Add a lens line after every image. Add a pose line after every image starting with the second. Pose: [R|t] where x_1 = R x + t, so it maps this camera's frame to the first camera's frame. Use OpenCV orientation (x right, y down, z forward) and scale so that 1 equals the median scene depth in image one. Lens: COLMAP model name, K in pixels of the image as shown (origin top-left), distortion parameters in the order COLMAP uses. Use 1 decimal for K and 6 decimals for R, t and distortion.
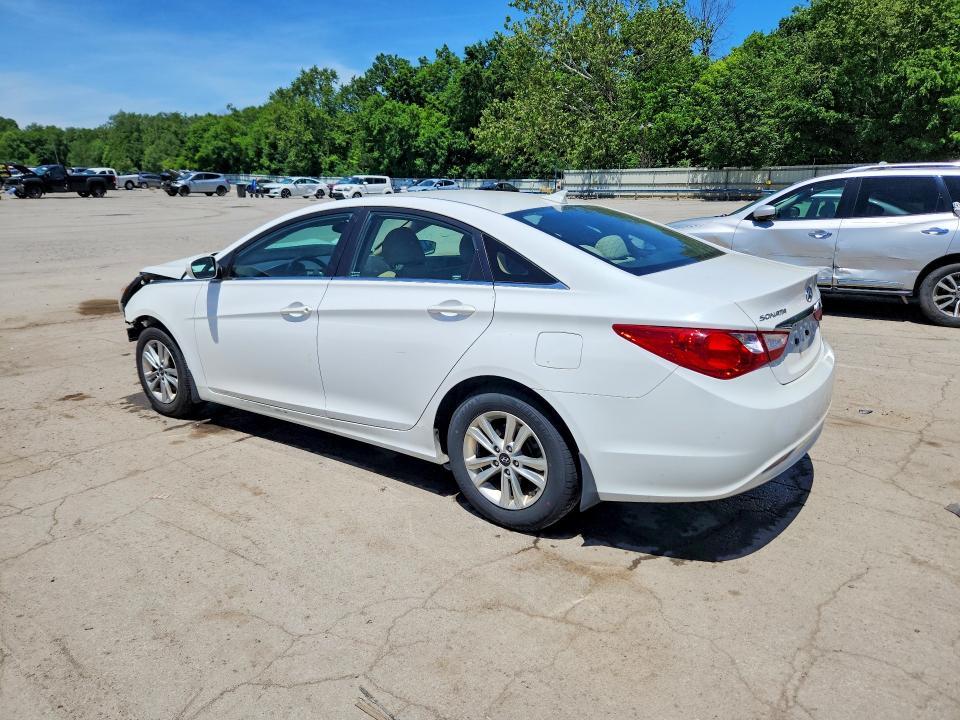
lens RADIAL K [[728.3, 0, 480.0], [0, 728.3, 360.0], [0, 0, 1]] dist [0.069038, -0.065654]
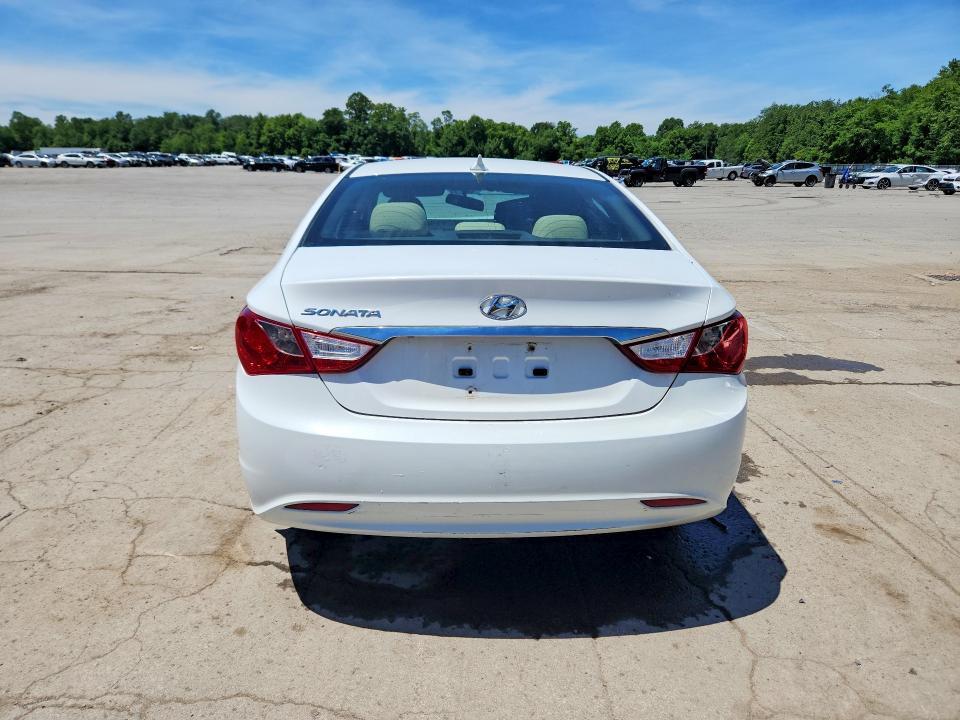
lens RADIAL K [[728.3, 0, 480.0], [0, 728.3, 360.0], [0, 0, 1]] dist [0.069038, -0.065654]
pose [[0.559188, 0.206375, -0.802943, 0.210082], [-0.203466, 0.973063, 0.108401, -0.024123], [0.803685, 0.102756, 0.586115, 0.133337]]
